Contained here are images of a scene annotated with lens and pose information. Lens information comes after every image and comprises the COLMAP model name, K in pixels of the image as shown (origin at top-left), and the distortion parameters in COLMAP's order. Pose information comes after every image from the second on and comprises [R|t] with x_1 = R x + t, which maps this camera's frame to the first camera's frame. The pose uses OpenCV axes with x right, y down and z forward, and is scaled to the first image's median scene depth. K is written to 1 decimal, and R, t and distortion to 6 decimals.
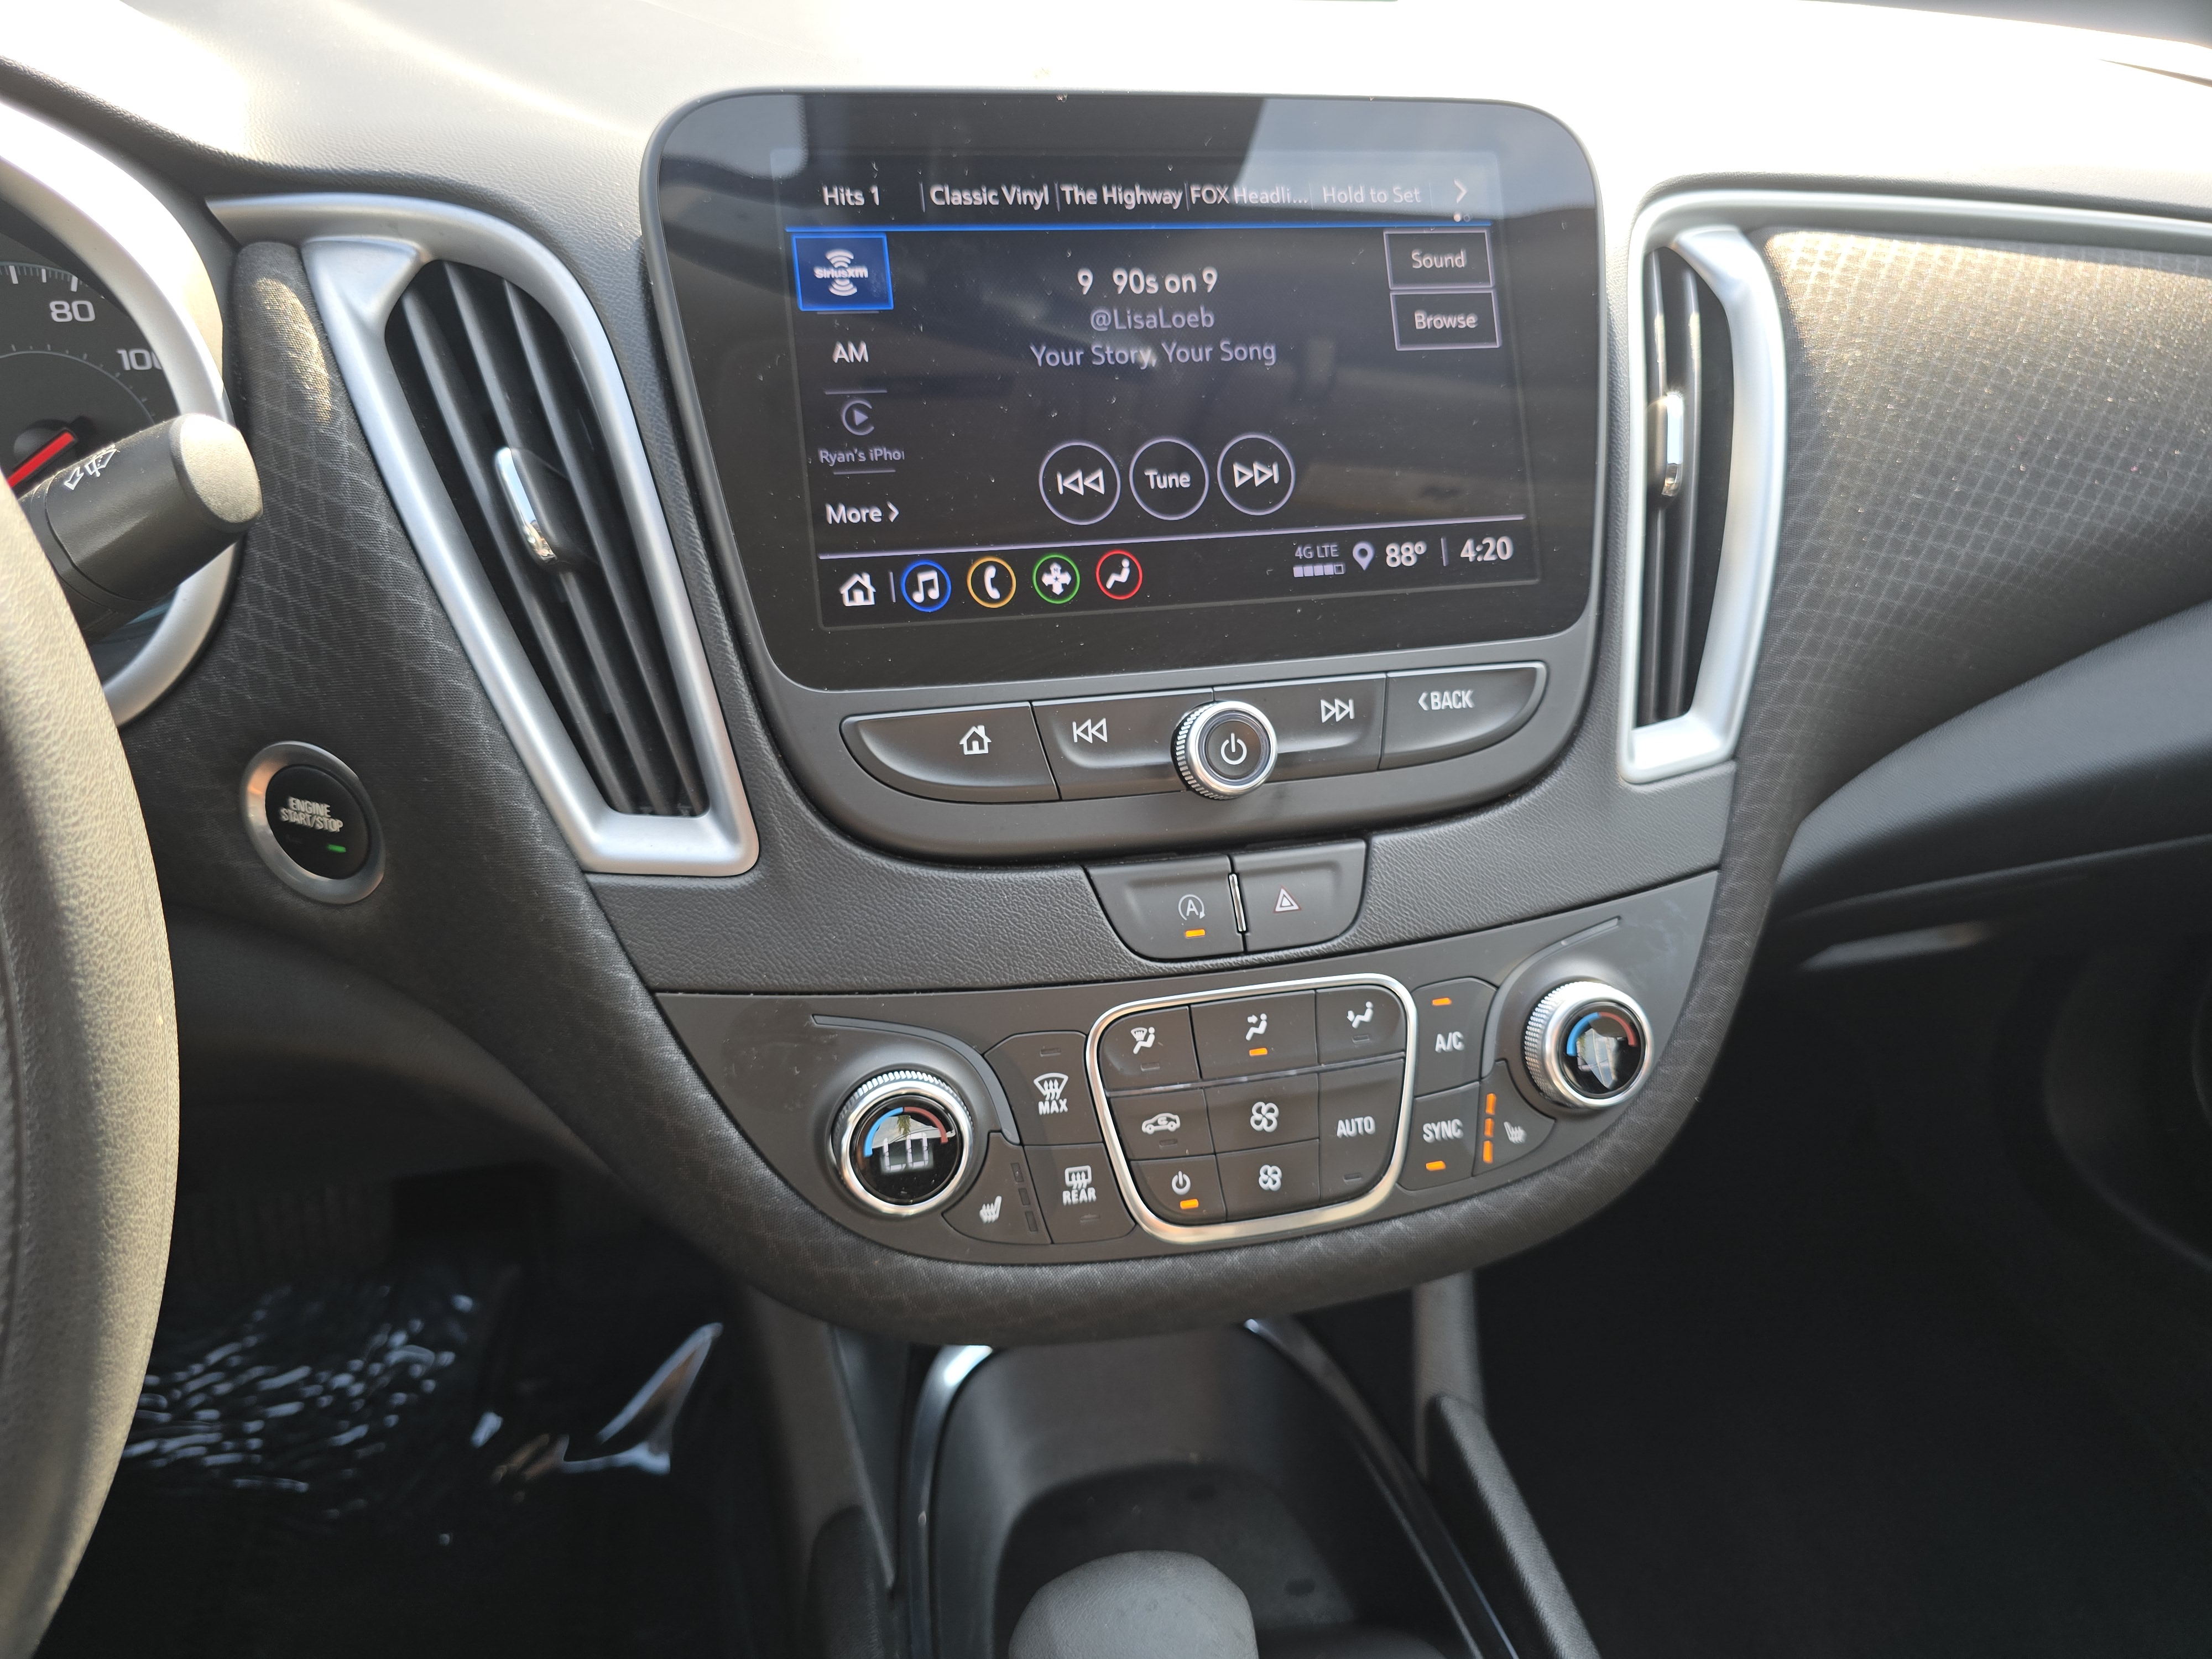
lens RADIAL K [[1502.3, 0, 1111.7], [0, 1502.3, 840.4], [0, 0, 1]] dist [0.018258, -0.025703]
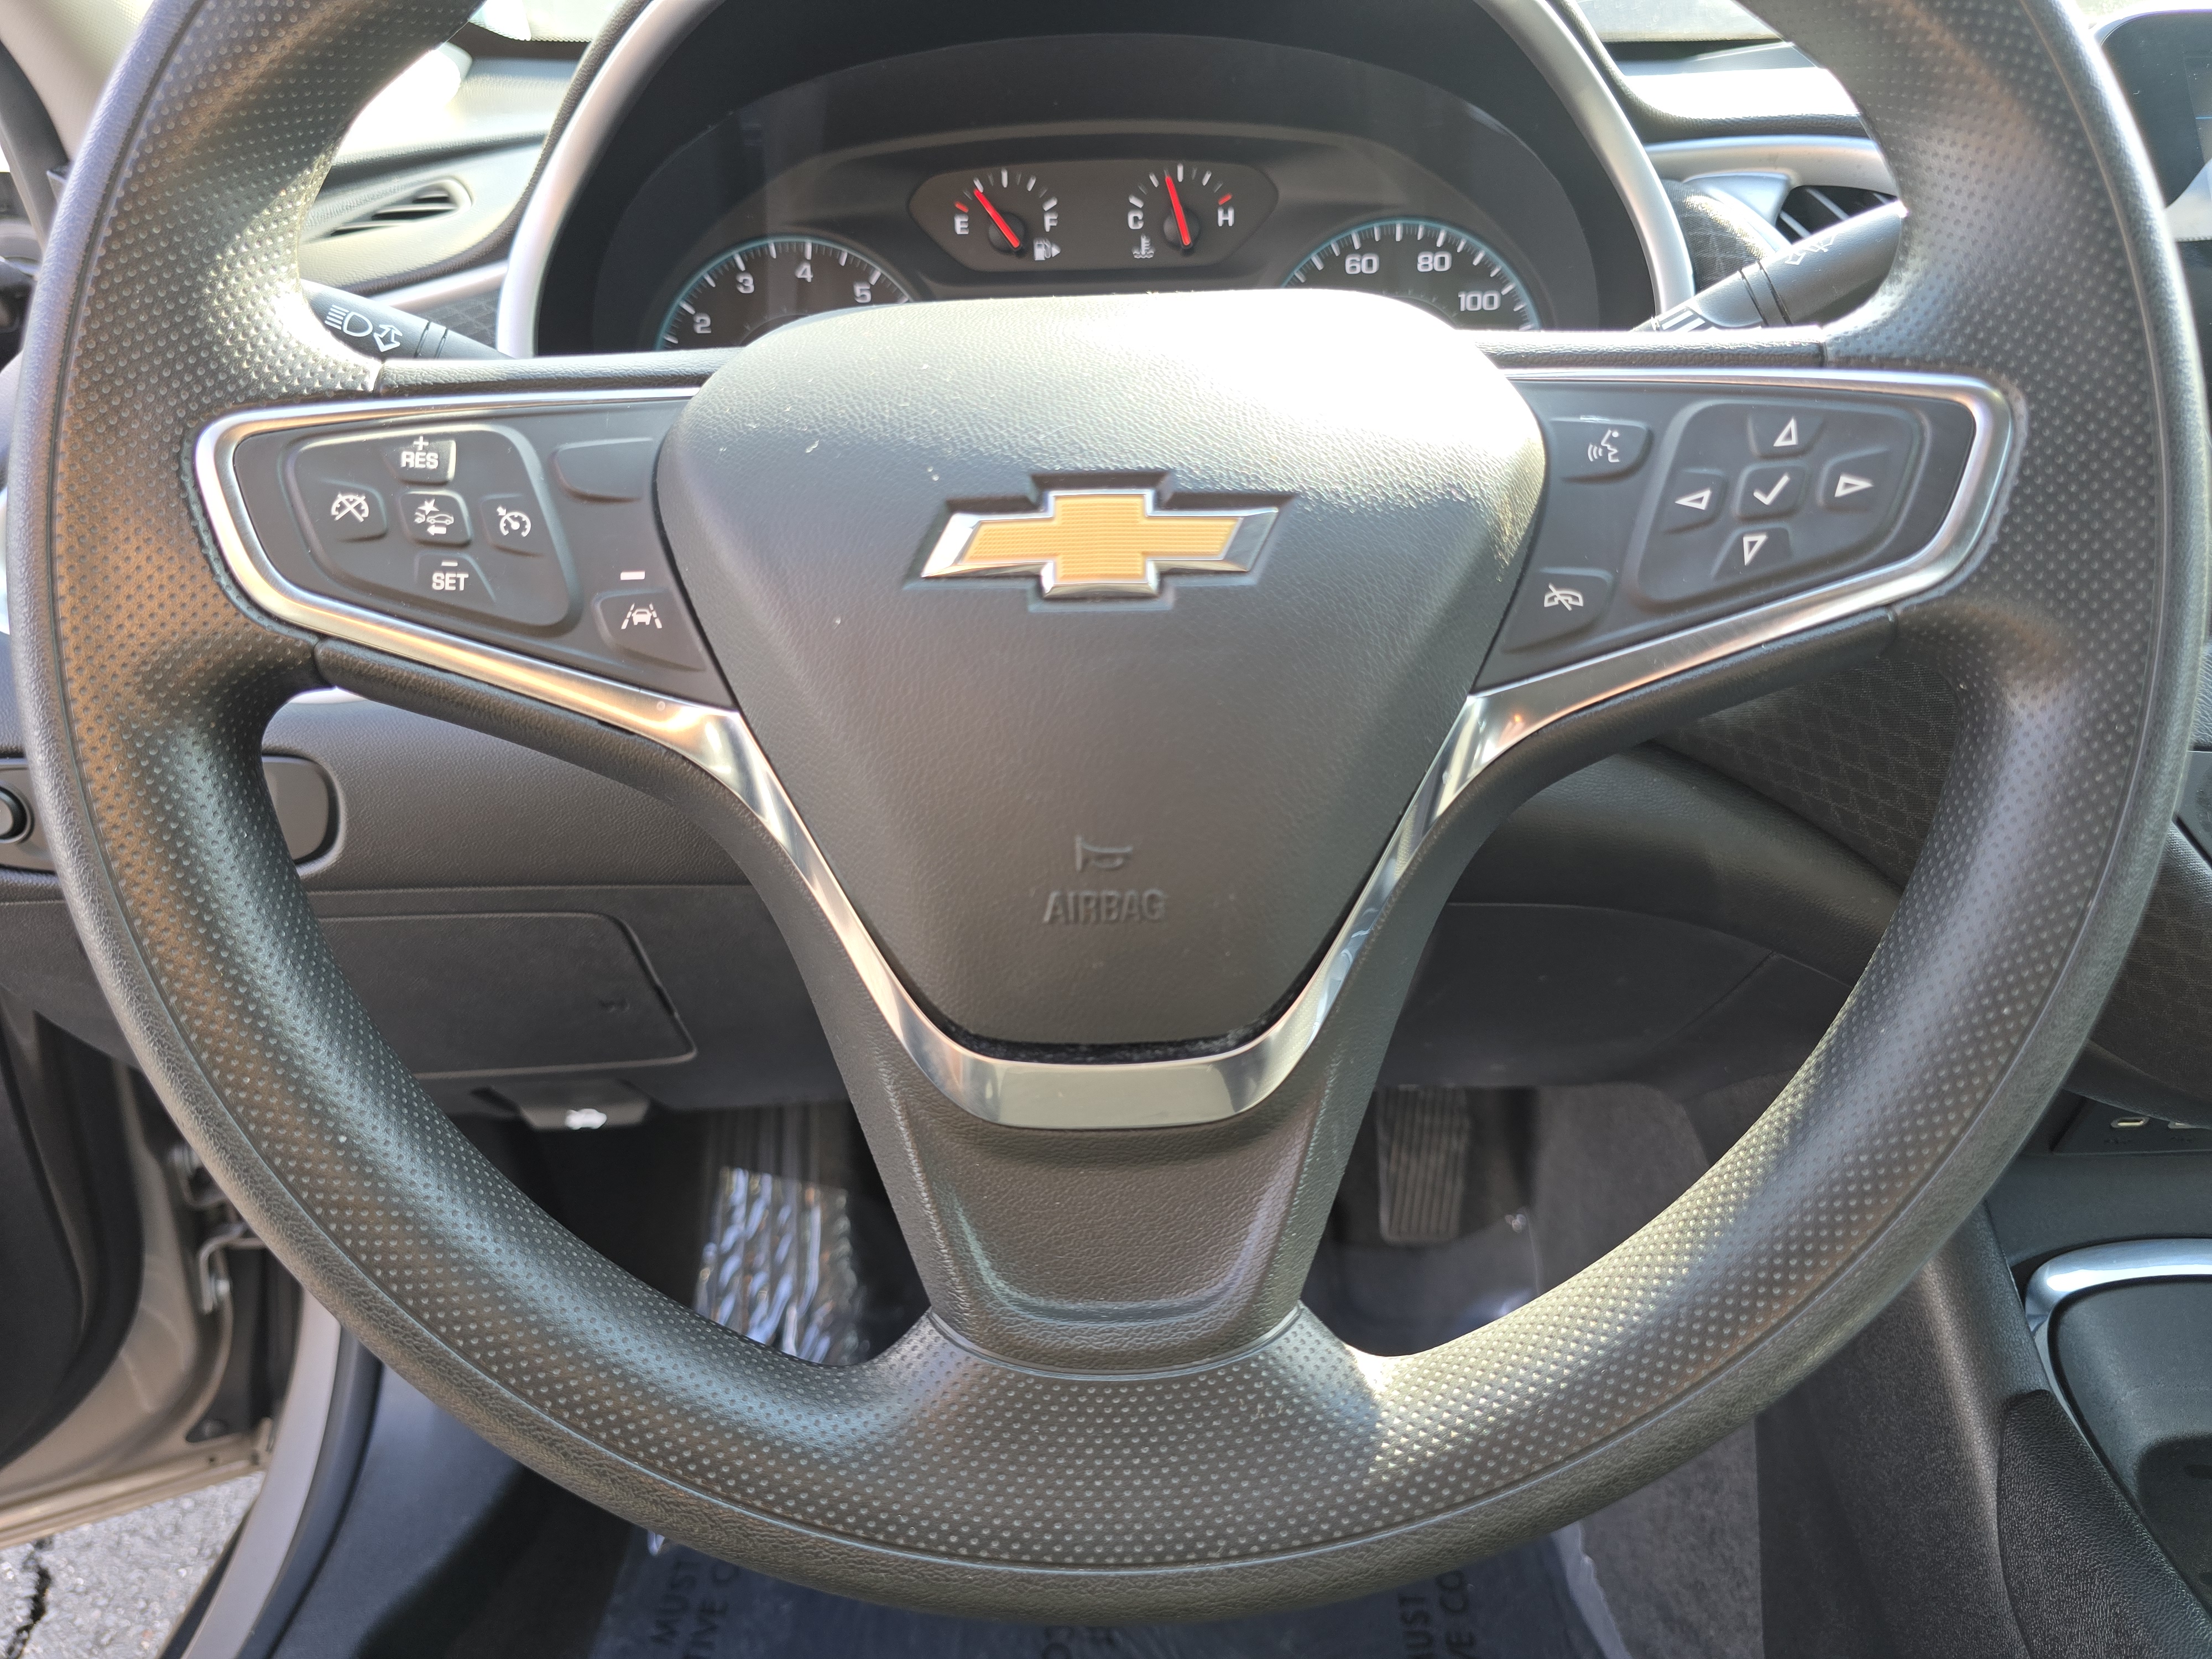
lens RADIAL K [[1502.3, 0, 1103.6], [0, 1502.3, 840.4], [0, 0, 1]] dist [0.018258, -0.025703]
pose [[0.970216, 0.030812, -0.240275, -0.700028], [-0.066571, 0.987602, -0.142164, 0.346523], [0.232915, 0.153925, 0.960238, -0.206156]]
